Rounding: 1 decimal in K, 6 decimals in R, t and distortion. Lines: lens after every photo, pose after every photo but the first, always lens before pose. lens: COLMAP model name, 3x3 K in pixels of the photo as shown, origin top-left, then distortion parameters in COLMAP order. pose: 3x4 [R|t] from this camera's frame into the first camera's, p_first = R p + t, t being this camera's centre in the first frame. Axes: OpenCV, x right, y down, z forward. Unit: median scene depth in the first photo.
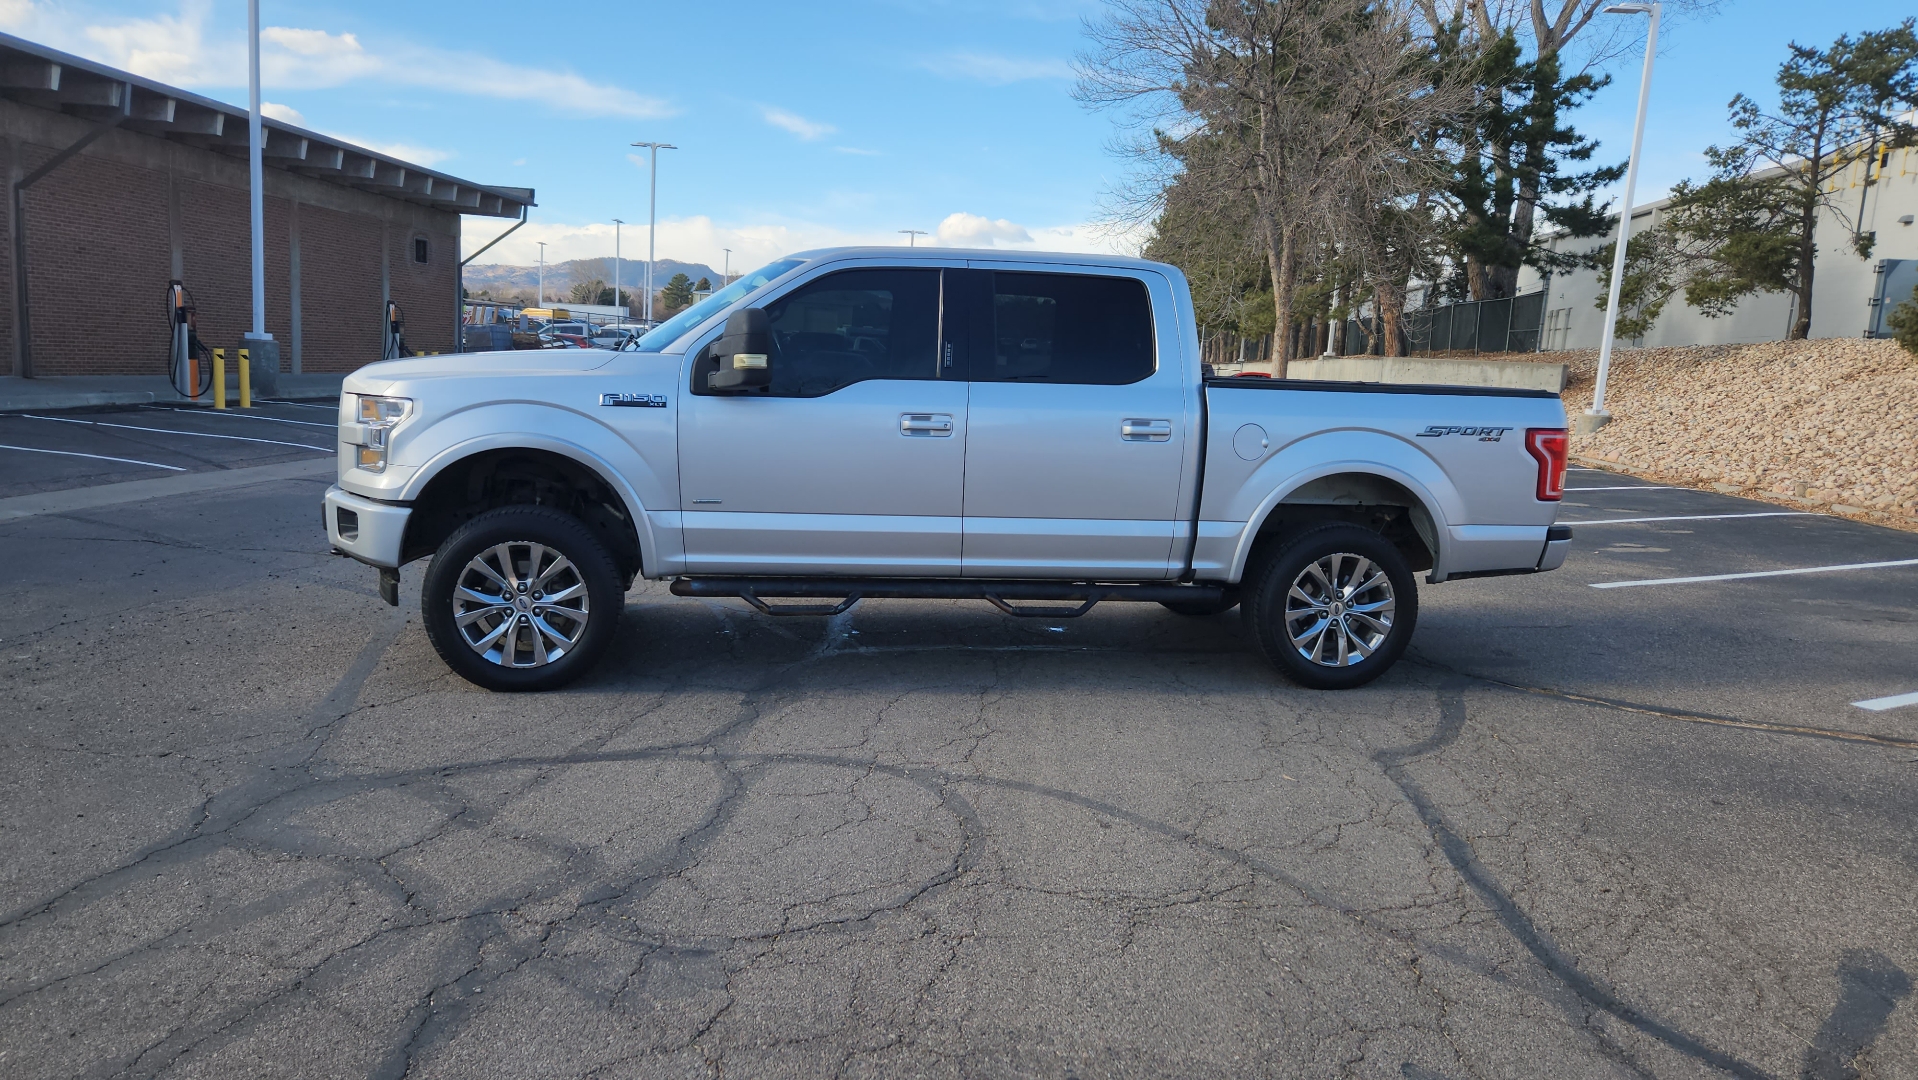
lens RADIAL K [[1283.8, 0, 930.5], [0, 1283.8, 547.2], [0, 0, 1]] dist [0.076564, -0.063643]
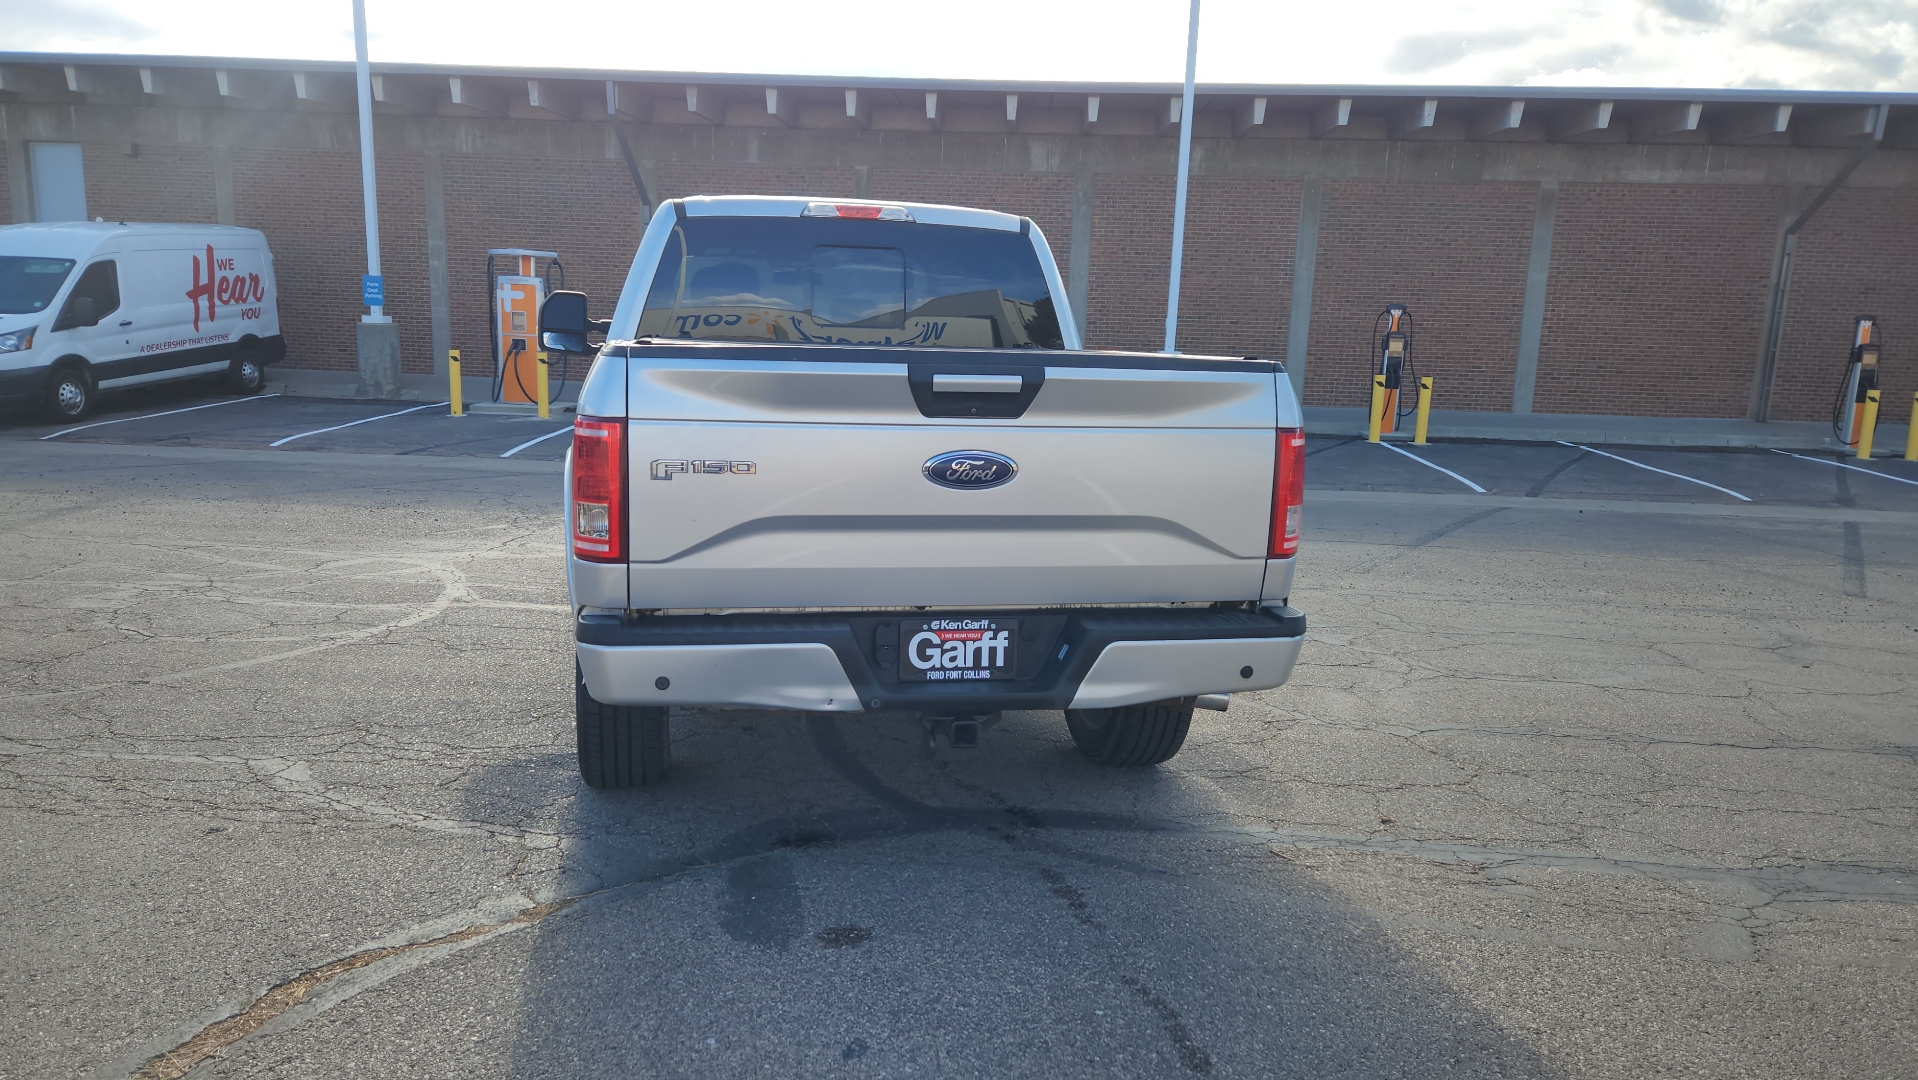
lens RADIAL K [[1268.6, 0, 918.2], [0, 1268.6, 537.9], [0, 0, 1]] dist [0.081595, -0.061145]
pose [[0.032974, 0.114606, -0.992864, 1.029263], [-0.175063, 0.978708, 0.107158, -0.125997], [0.984005, 0.170280, 0.052335, 1.162303]]
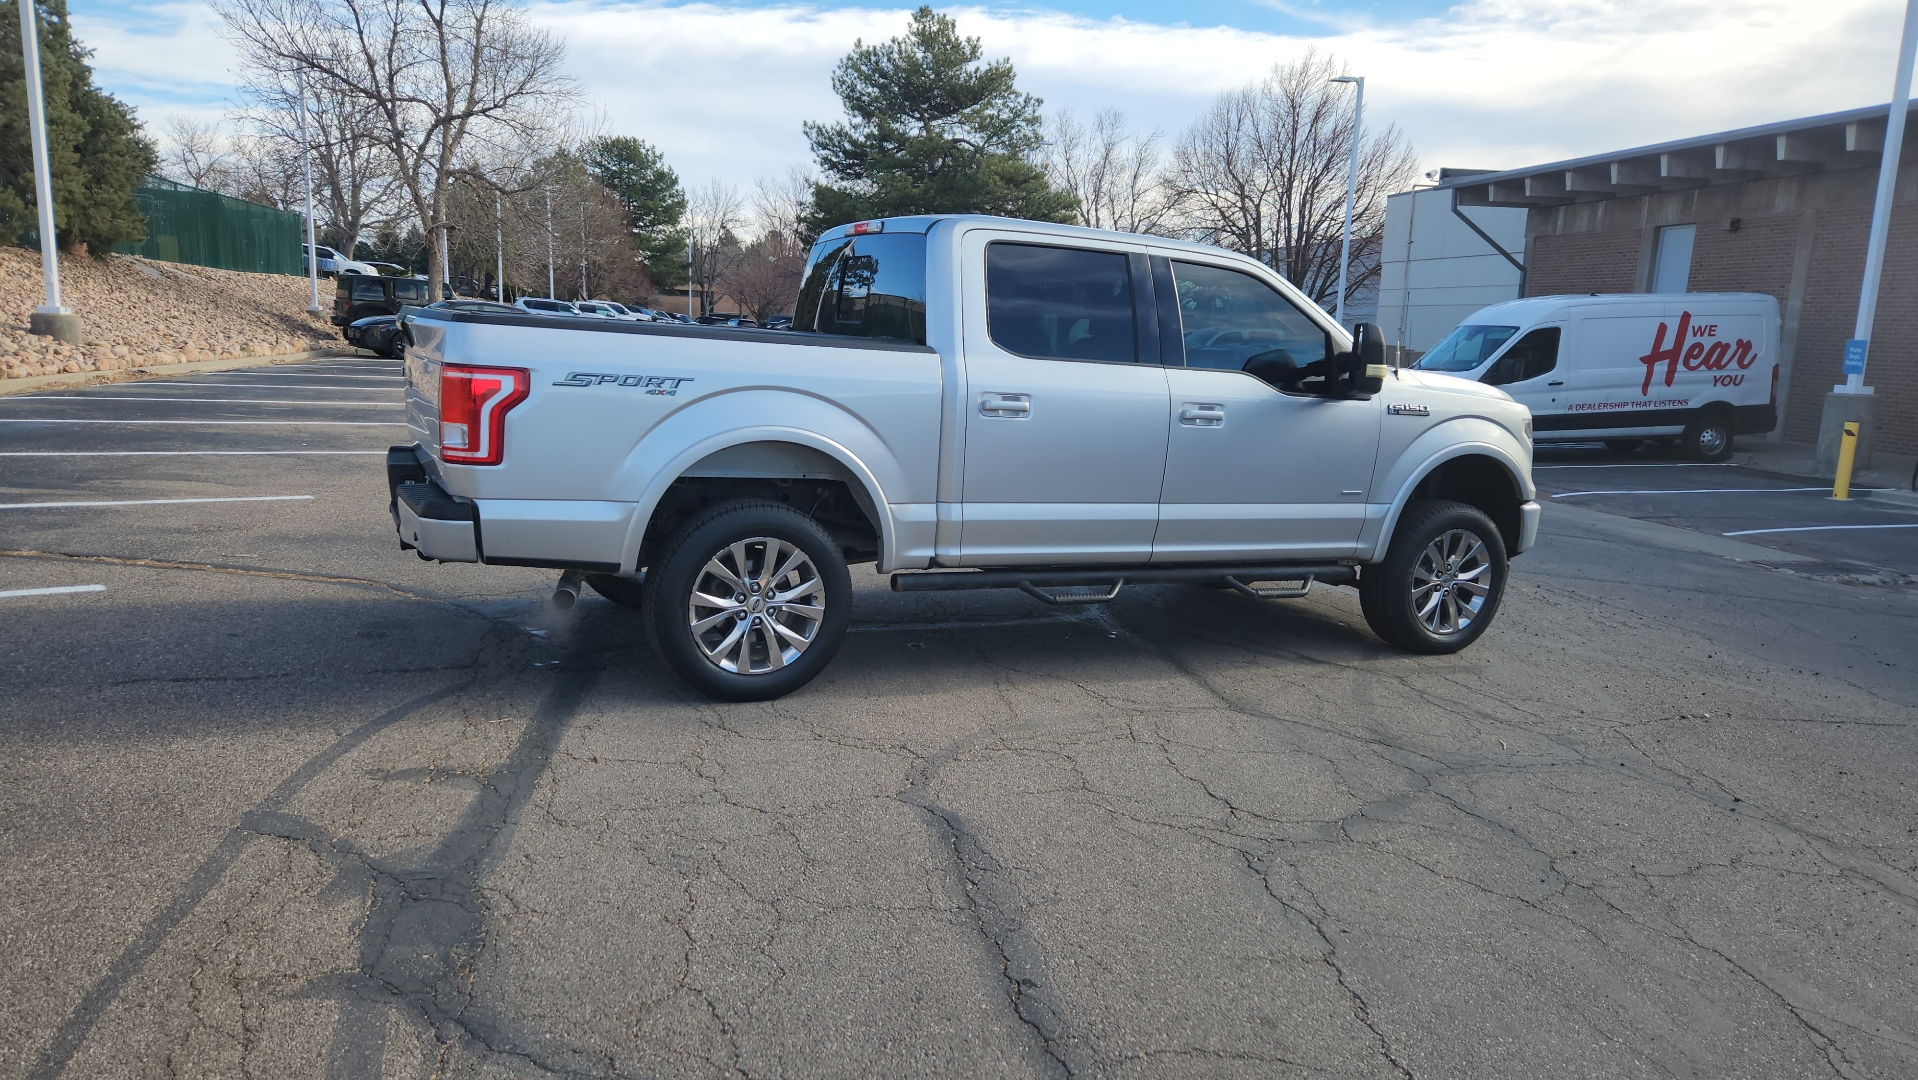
lens RADIAL K [[1279.4, 0, 949.6], [0, 1279.4, 544.0], [0, 0, 1]] dist [0.073060, -0.057009]
pose [[-0.951798, -0.055855, -0.301598, 0.411651], [-0.146308, 0.946883, 0.286369, -0.300120], [0.269583, 0.316691, -0.909413, 2.143786]]
